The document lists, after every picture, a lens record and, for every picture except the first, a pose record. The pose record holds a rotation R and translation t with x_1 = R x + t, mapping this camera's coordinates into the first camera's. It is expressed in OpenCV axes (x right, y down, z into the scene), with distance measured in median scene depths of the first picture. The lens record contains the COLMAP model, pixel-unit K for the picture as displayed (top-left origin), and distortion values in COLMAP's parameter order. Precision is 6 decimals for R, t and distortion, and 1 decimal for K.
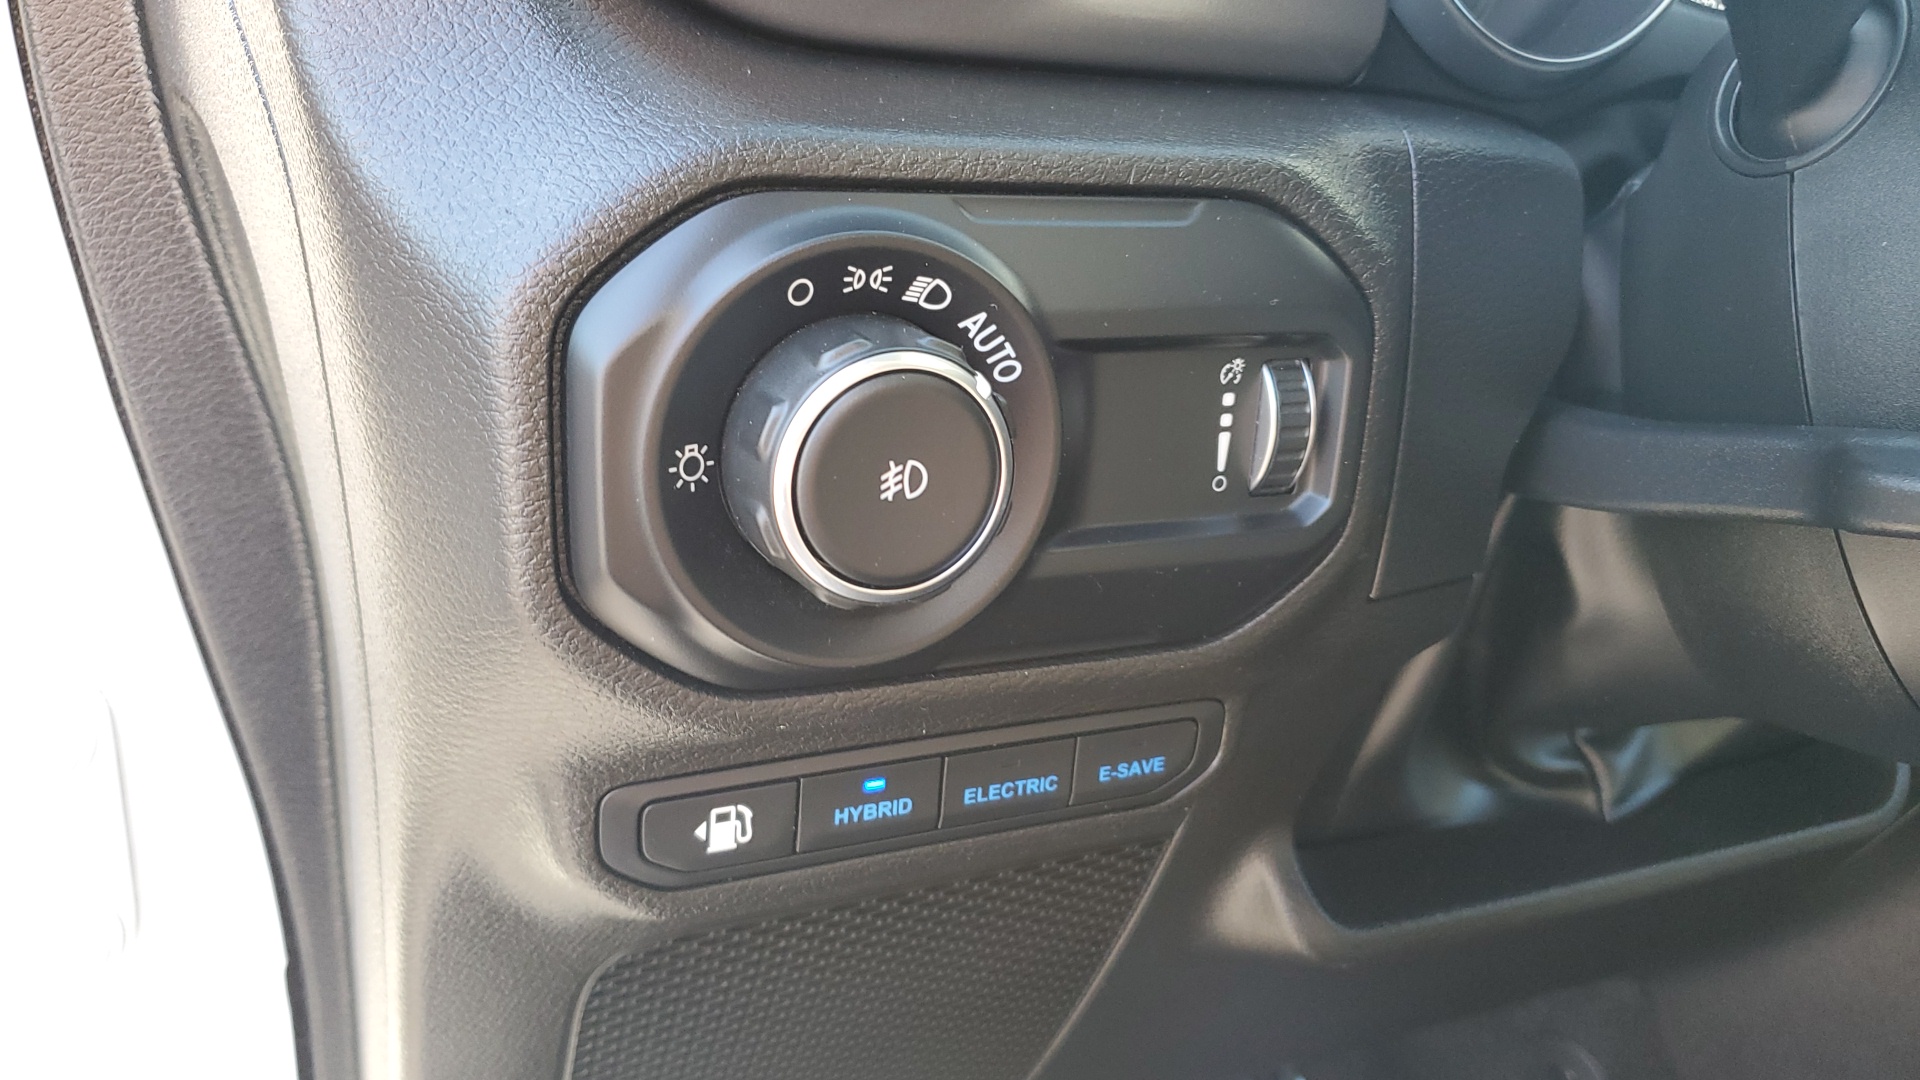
lens RADIAL K [[1494.0, 0, 955.9], [0, 1494.0, 564.4], [0, 0, 1]] dist [-0.000651, -0.001278]
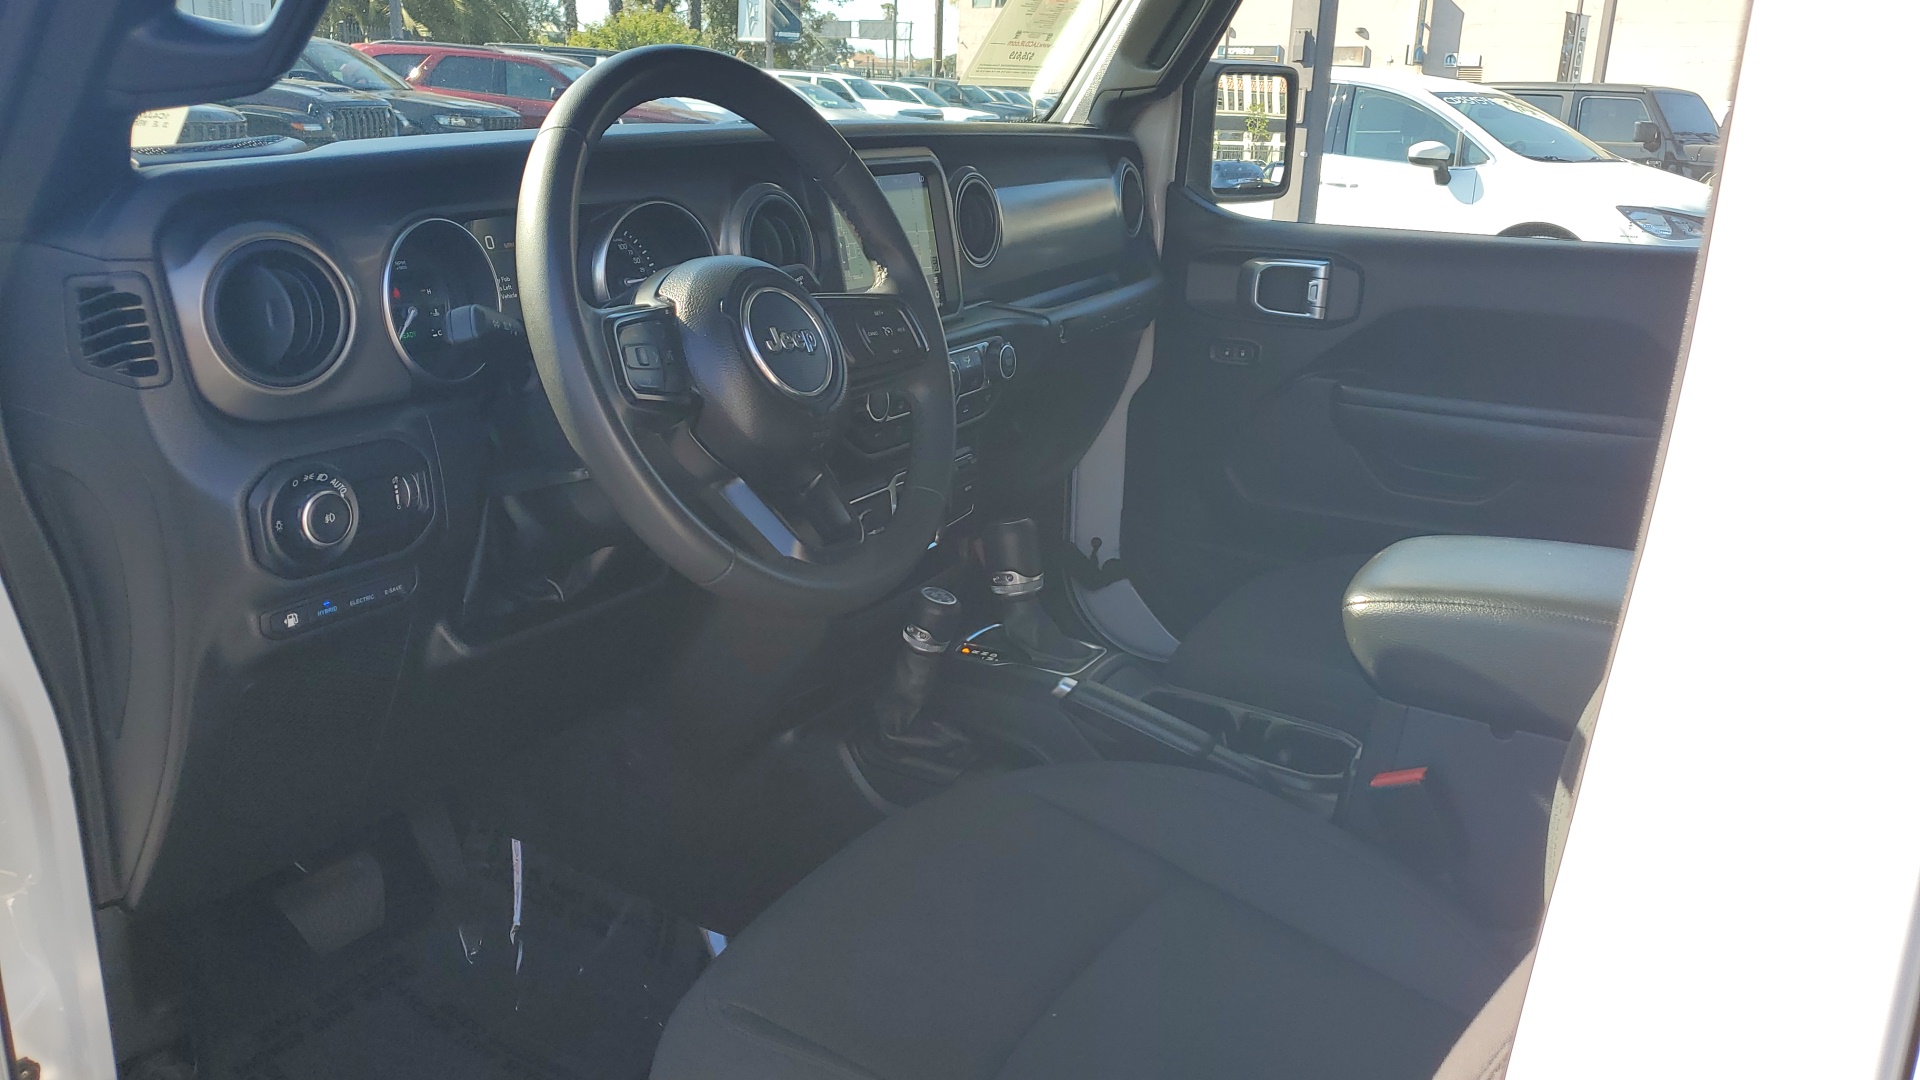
lens RADIAL K [[1455.2, 0, 949.4], [0, 1455.2, 515.4], [0, 0, 1]] dist [0.017764, -0.000302]
pose [[0.821292, -0.219118, 0.526750, -0.712216], [0.255424, 0.966821, 0.003930, 0.345634], [-0.510135, 0.131317, 0.850011, -3.240684]]
